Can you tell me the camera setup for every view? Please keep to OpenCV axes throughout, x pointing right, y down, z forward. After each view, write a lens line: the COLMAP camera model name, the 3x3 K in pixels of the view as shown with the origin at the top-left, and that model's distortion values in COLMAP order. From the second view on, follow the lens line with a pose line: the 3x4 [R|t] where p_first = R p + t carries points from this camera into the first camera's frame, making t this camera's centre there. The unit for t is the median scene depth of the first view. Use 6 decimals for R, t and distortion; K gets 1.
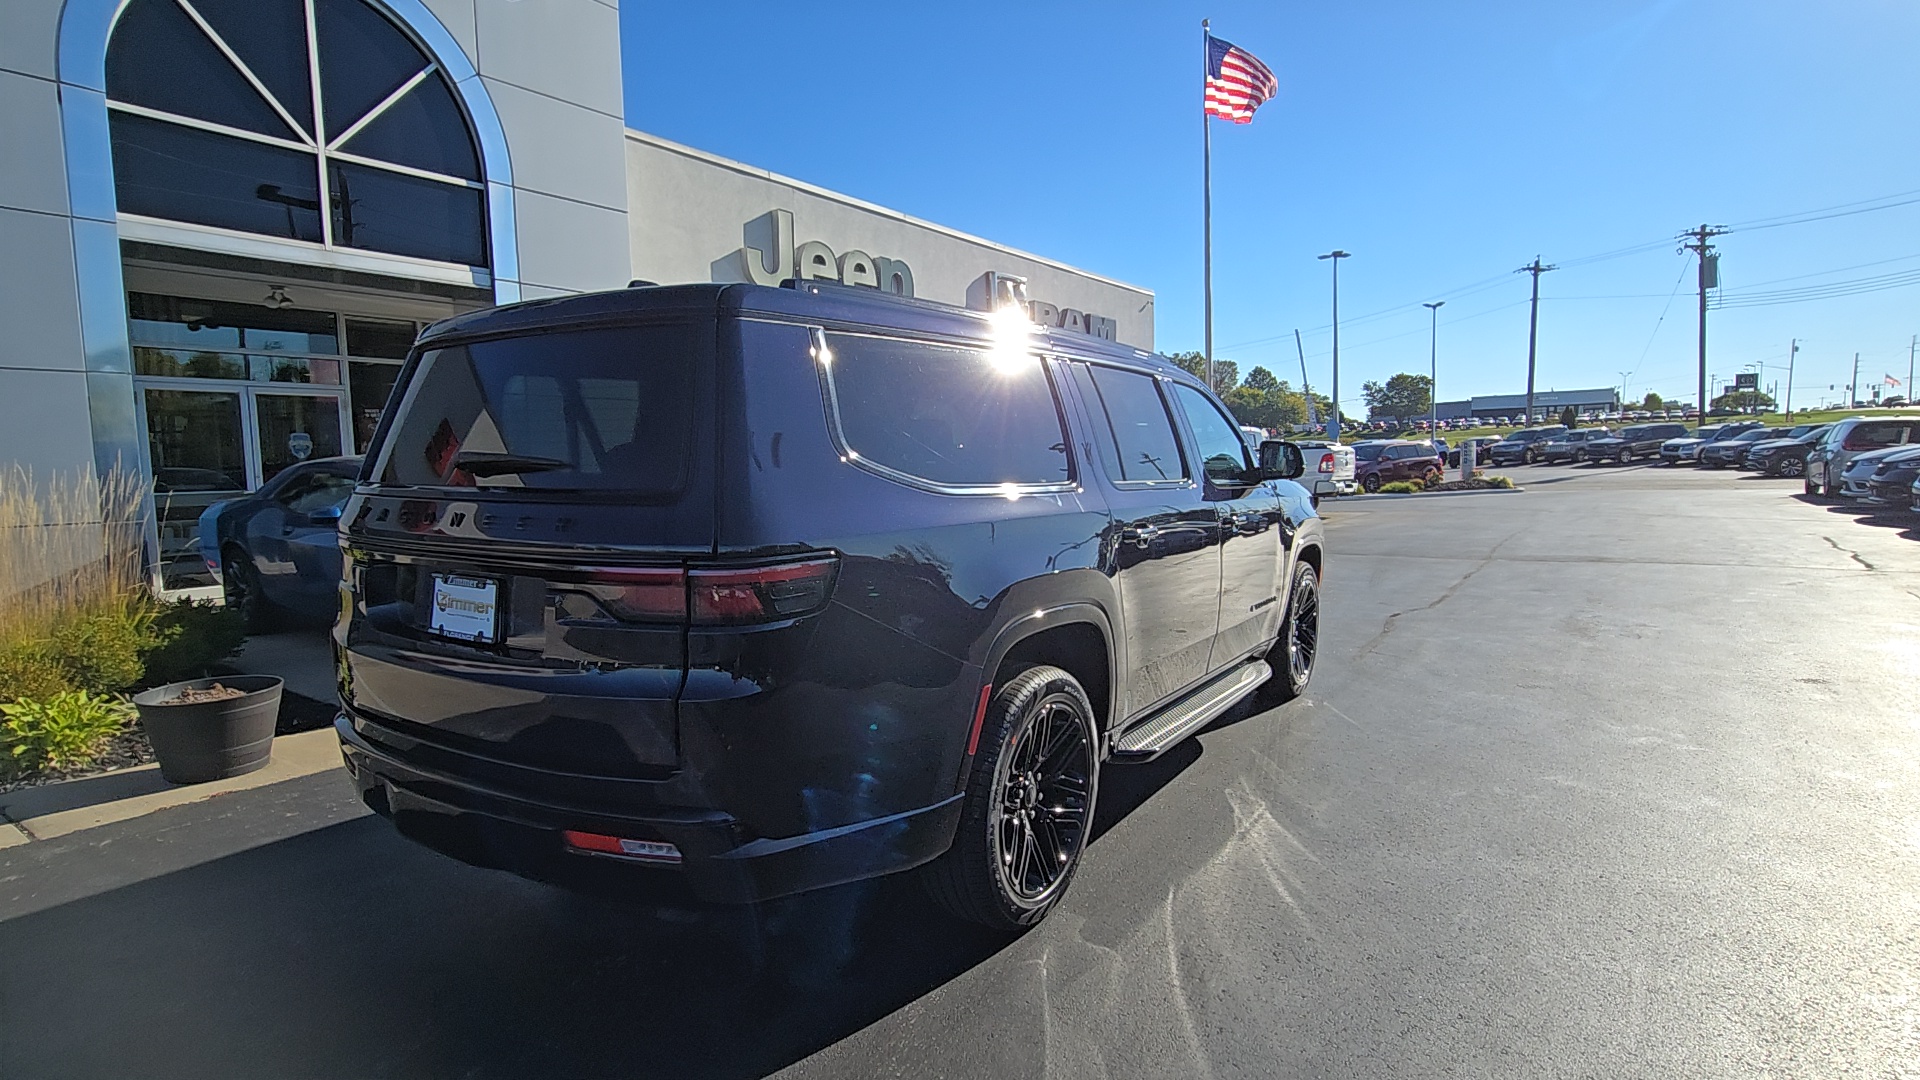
lens RADIAL K [[967.9, 0, 949.5], [0, 967.9, 546.9], [0, 0, 1]] dist [0.000934, -0.001272]
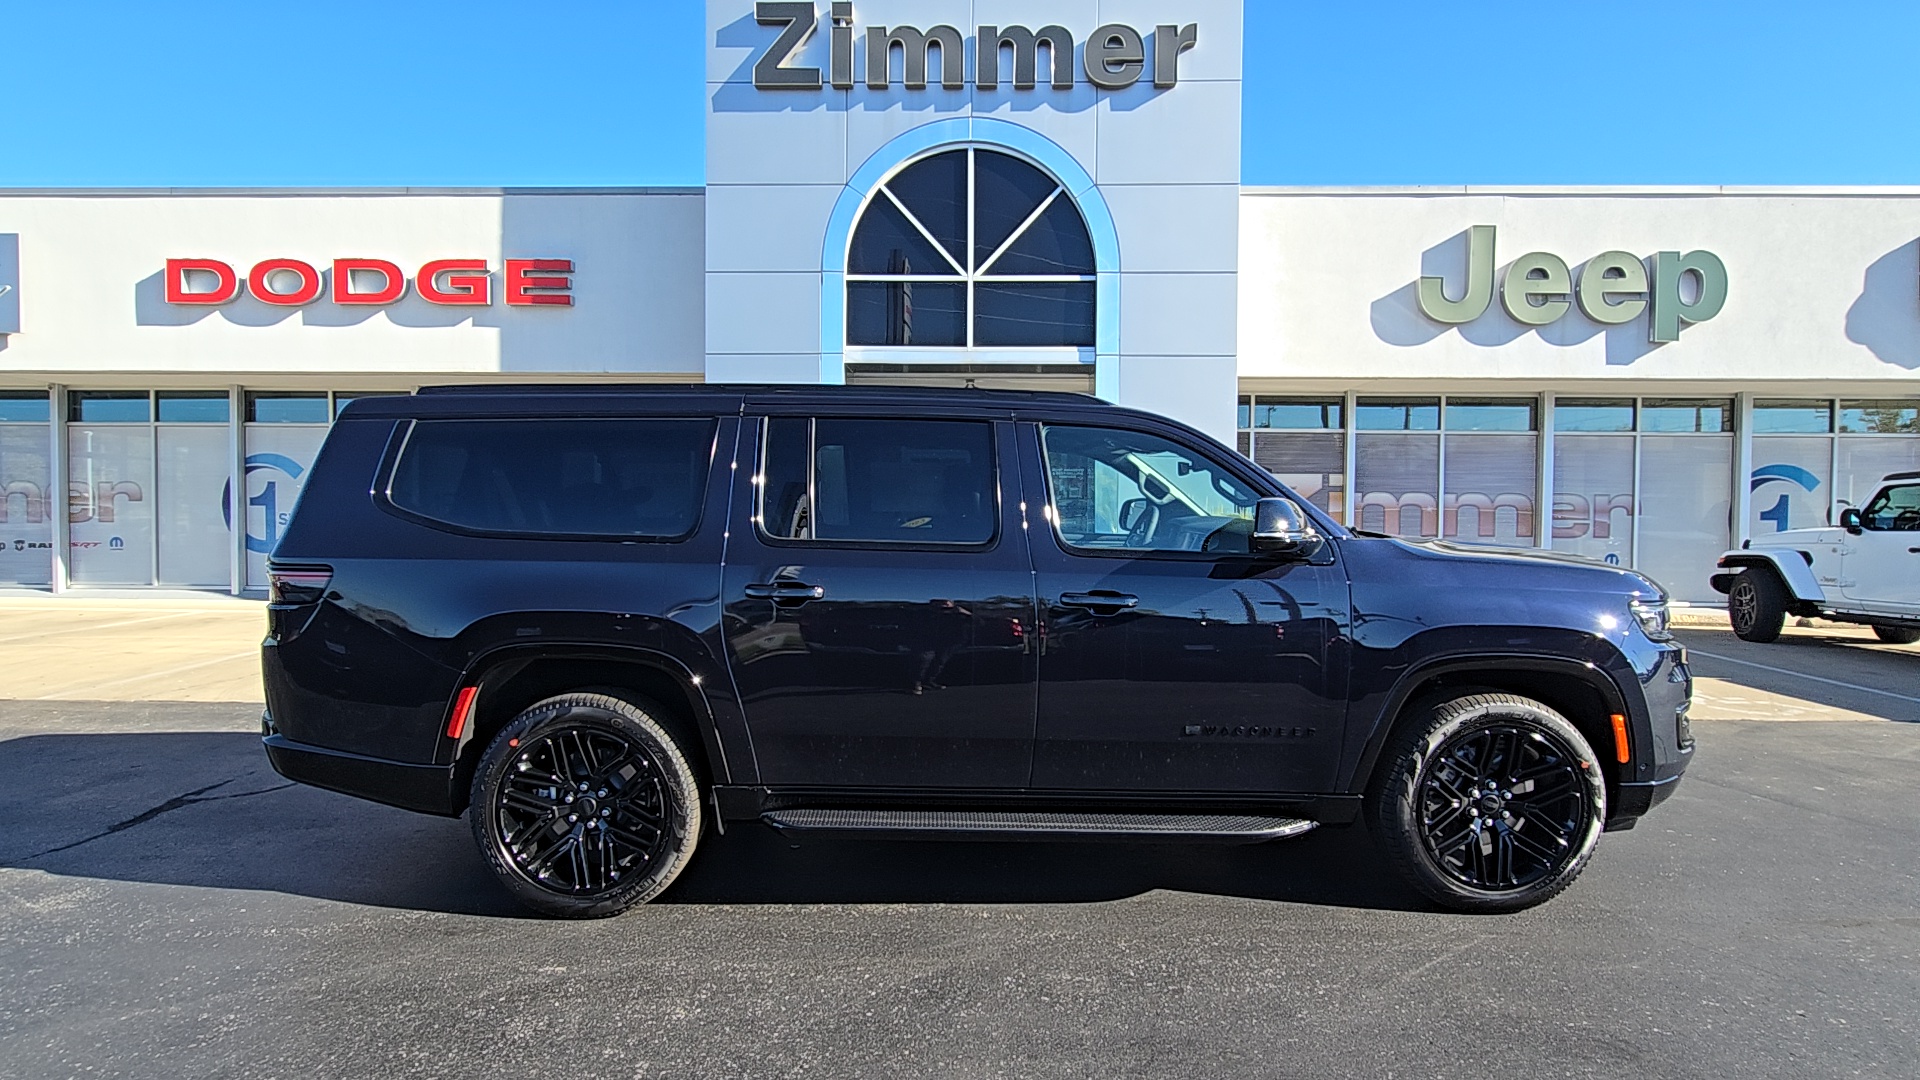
lens RADIAL K [[967.9, 0, 949.5], [0, 967.9, 546.9], [0, 0, 1]] dist [0.000934, -0.001272]
pose [[0.561841, 0.051111, -0.825665, 0.099045], [-0.092316, 0.995729, -0.001180, -0.006674], [0.822078, 0.076885, 0.564160, 0.051550]]
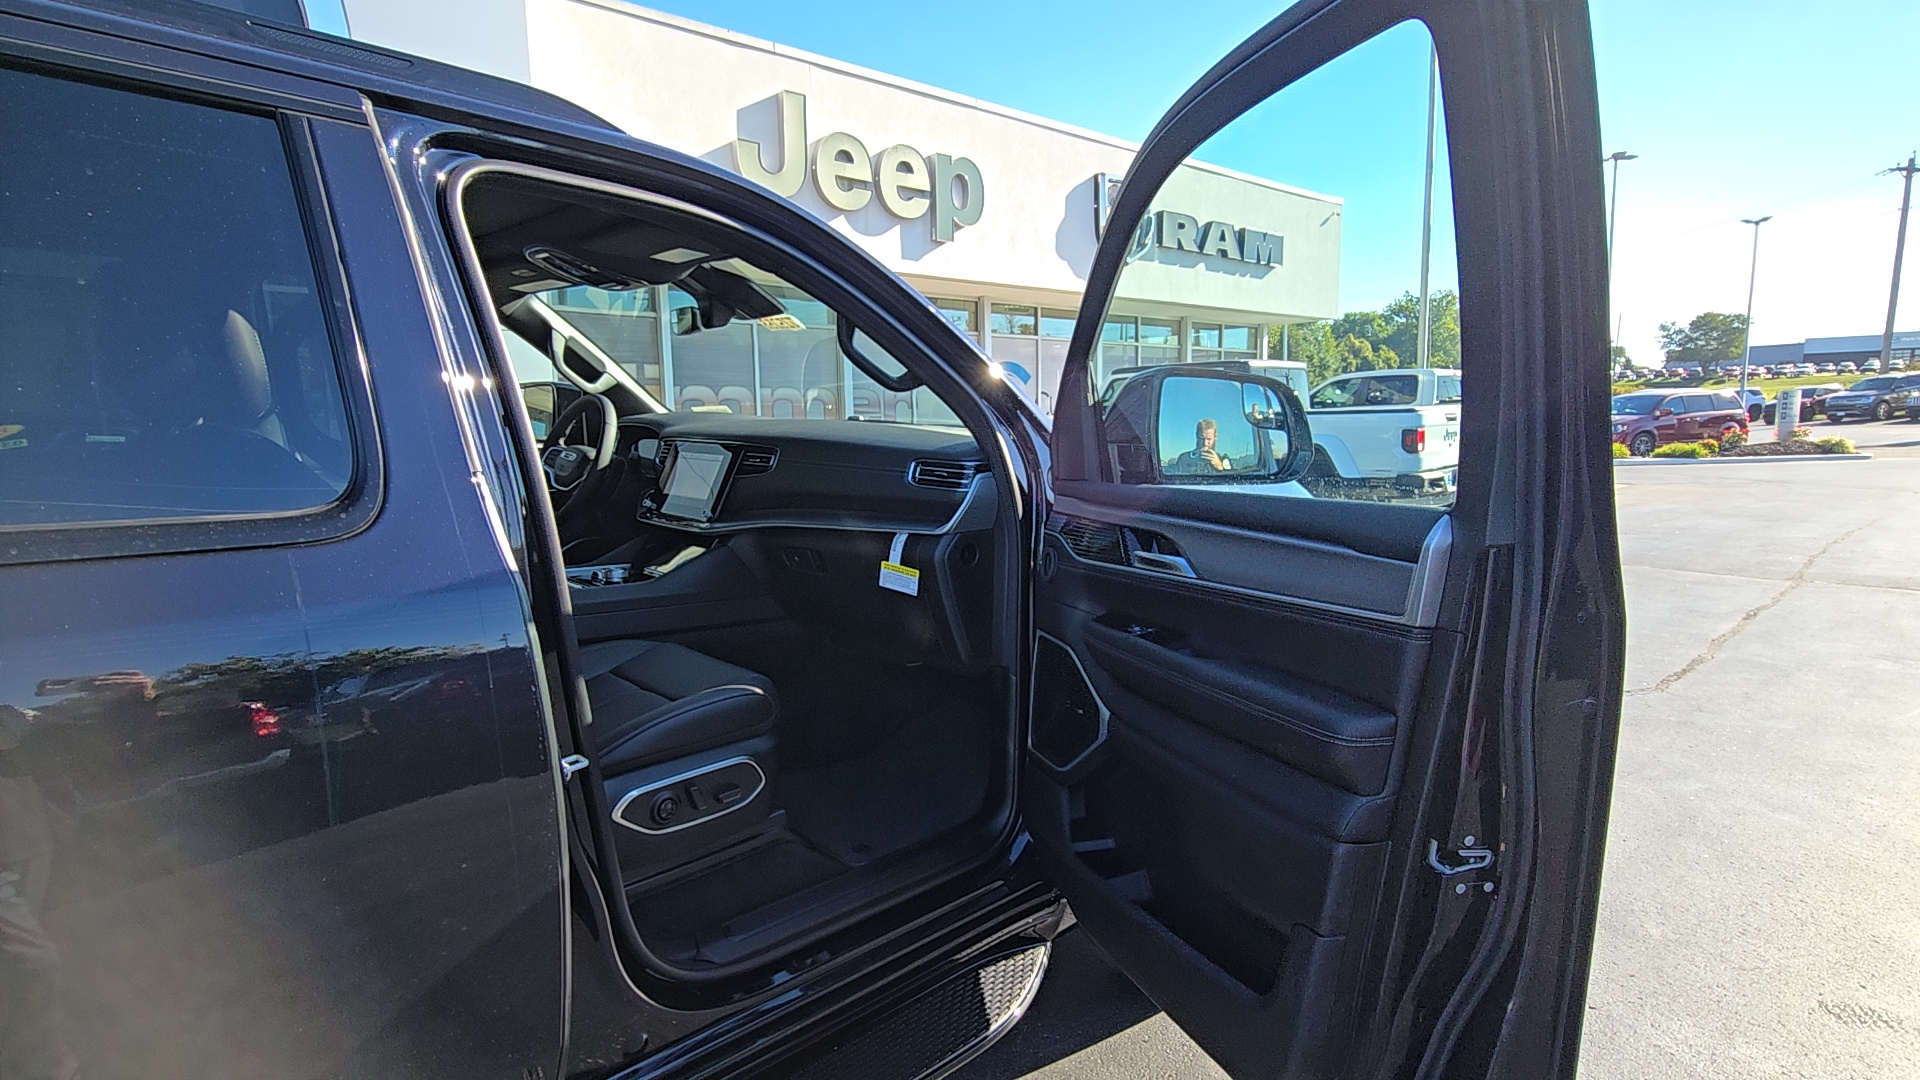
lens RADIAL K [[973.0, 0, 952.6], [0, 973.0, 537.0], [0, 0, 1]] dist [0.000648, 0.001647]
pose [[0.976039, 0.036163, -0.214568, 0.048353], [-0.027137, 0.998624, 0.044865, -0.008365], [0.215895, -0.037967, 0.975678, 0.082565]]
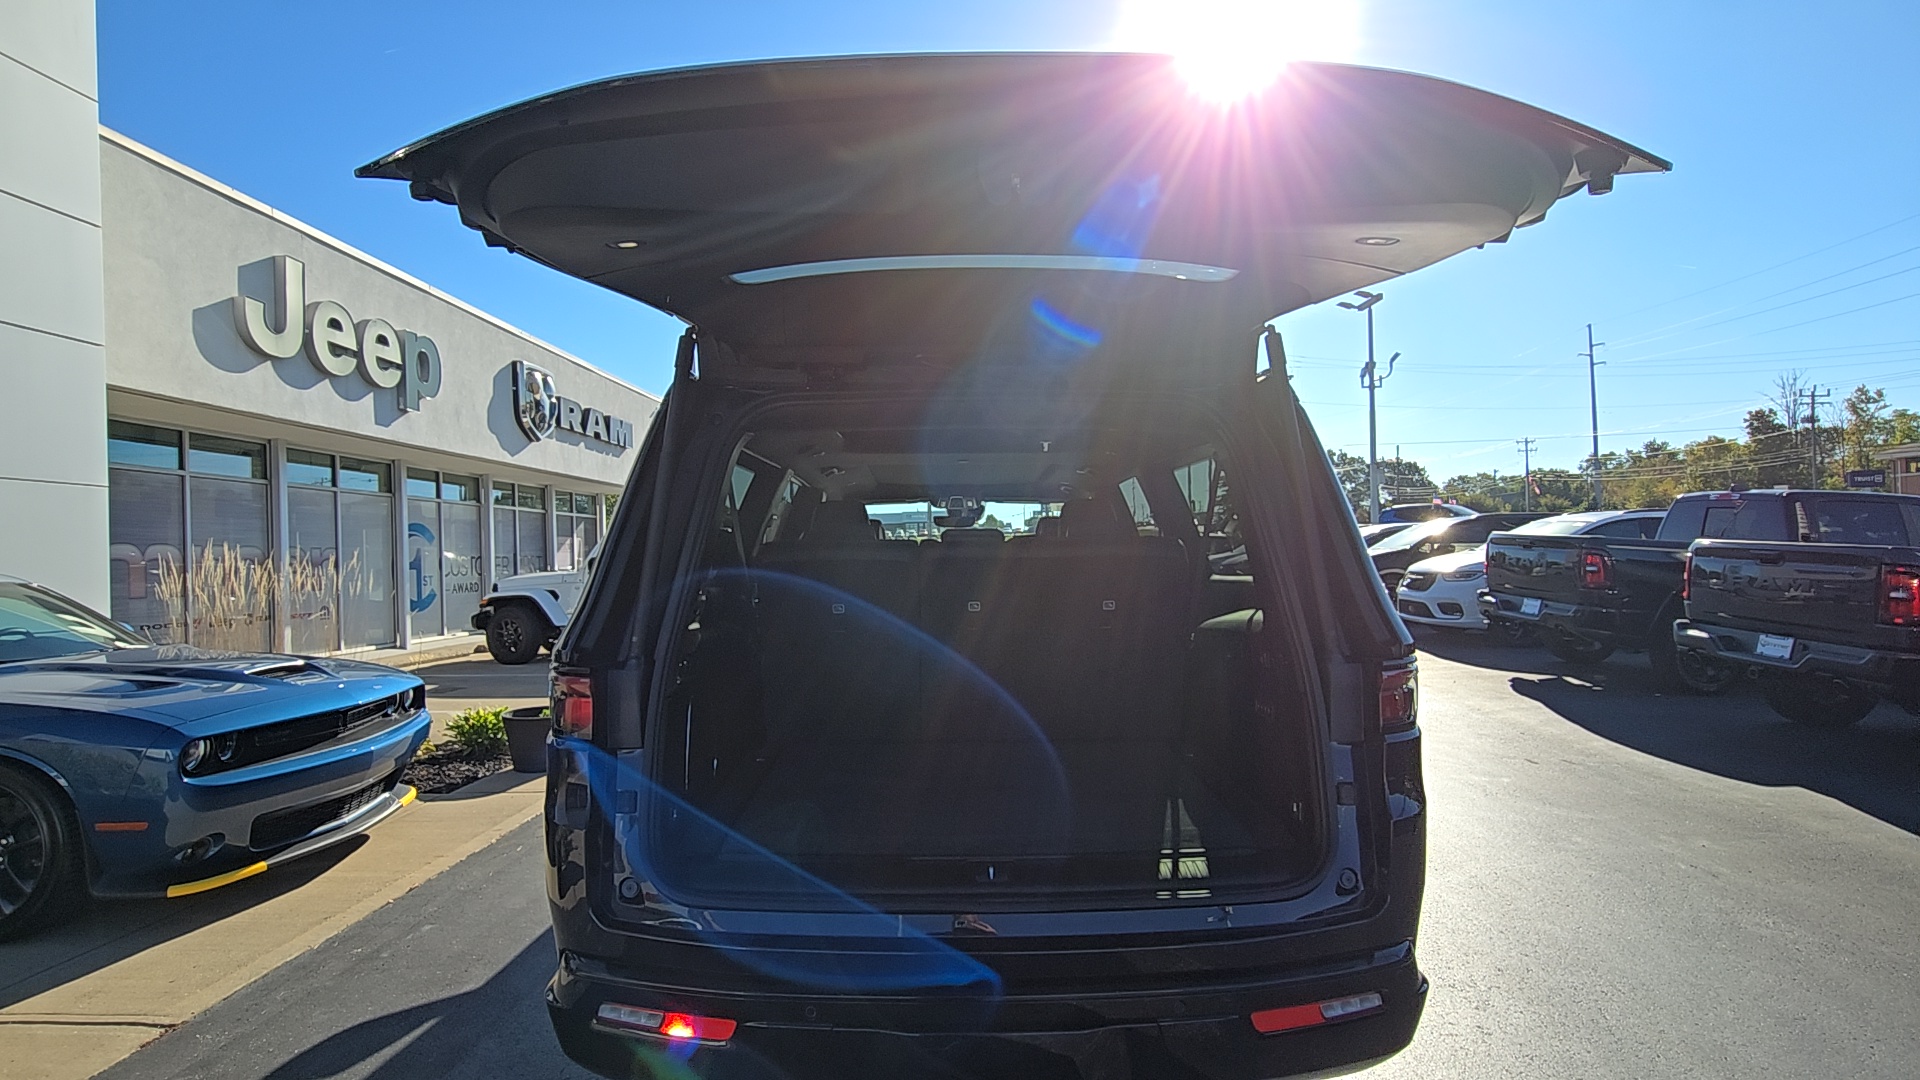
lens RADIAL K [[967.9, 0, 949.5], [0, 967.9, 546.9], [0, 0, 1]] dist [0.000934, -0.001272]
pose [[0.830483, 0.004021, 0.557030, -0.056864], [0.058549, 0.993805, -0.094466, -0.001574], [-0.553959, 0.111066, 0.825102, 0.023728]]
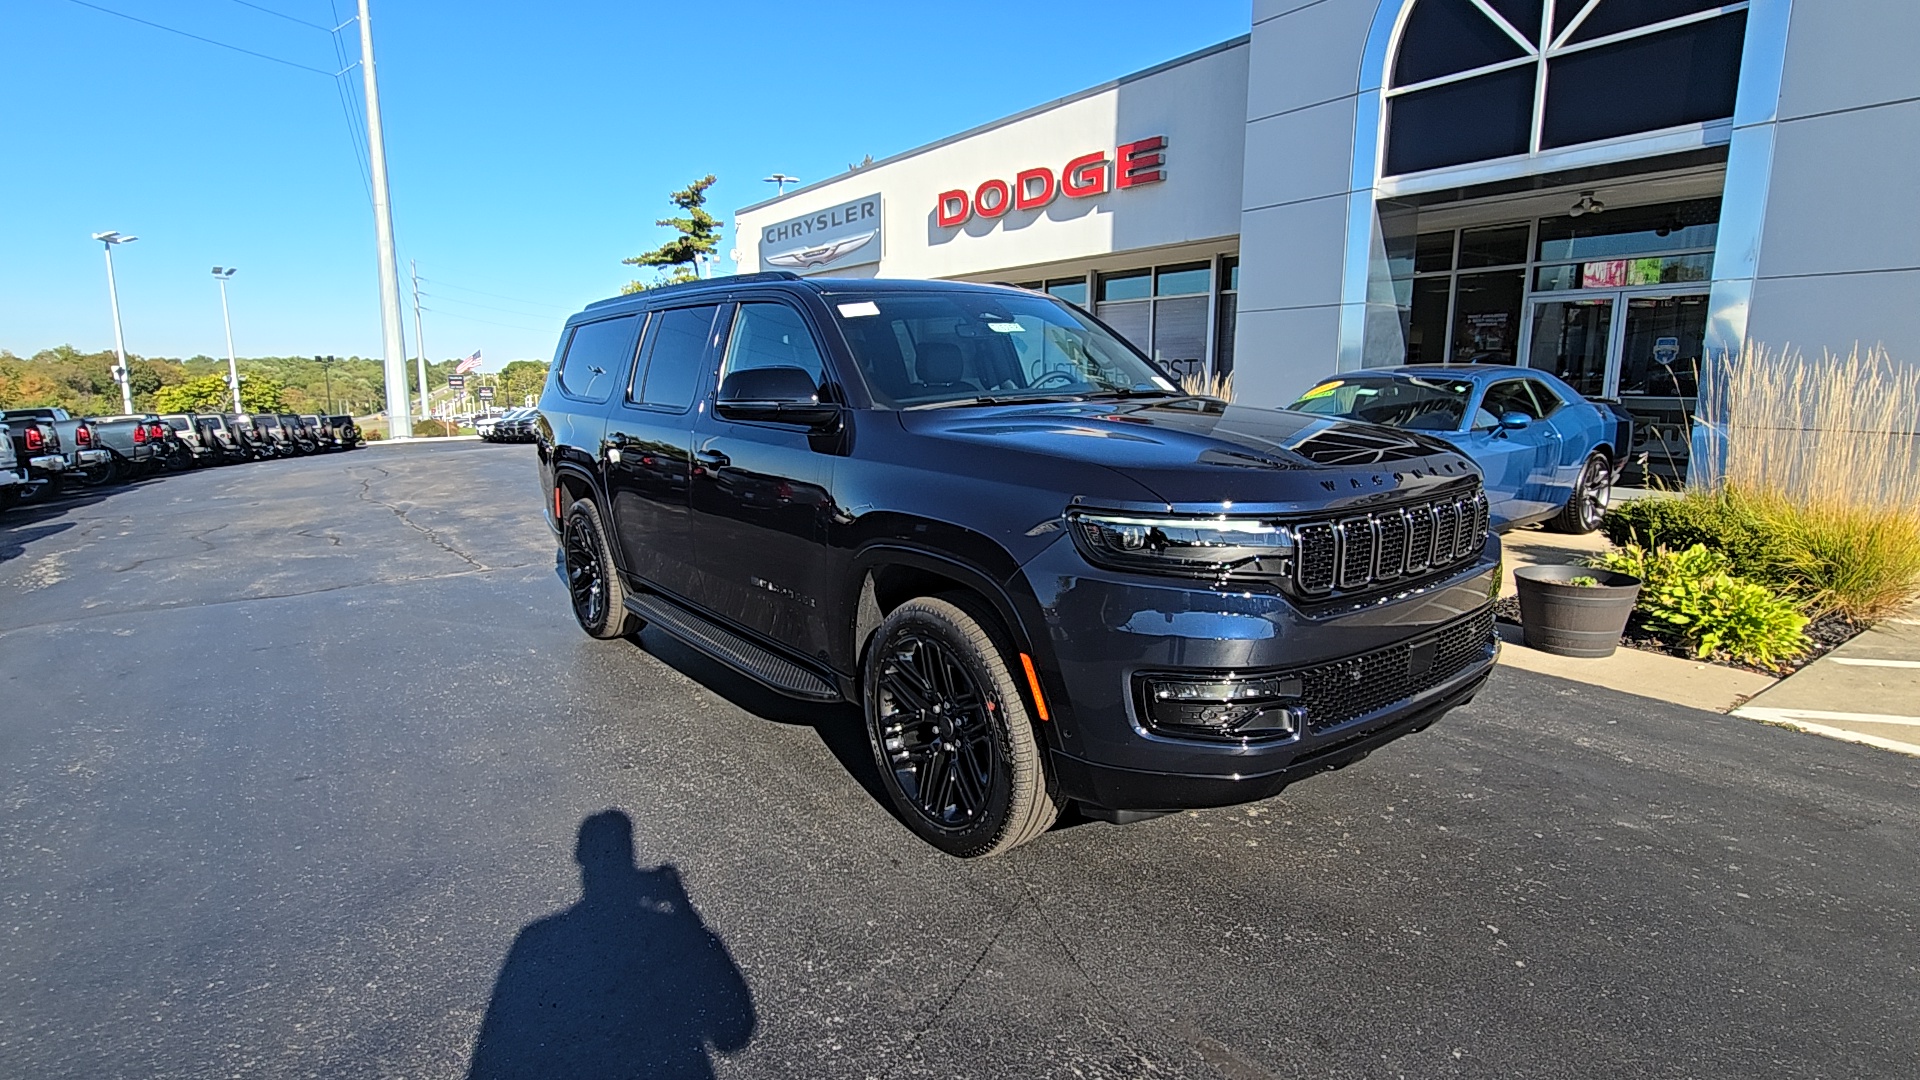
lens RADIAL K [[973.0, 0, 952.6], [0, 973.0, 537.0], [0, 0, 1]] dist [0.000648, 0.001647]
pose [[-0.324126, 0.171919, -0.930261, 0.121932], [-0.078575, 0.975058, 0.207575, -0.017656], [0.942745, 0.140376, -0.302533, 0.168859]]
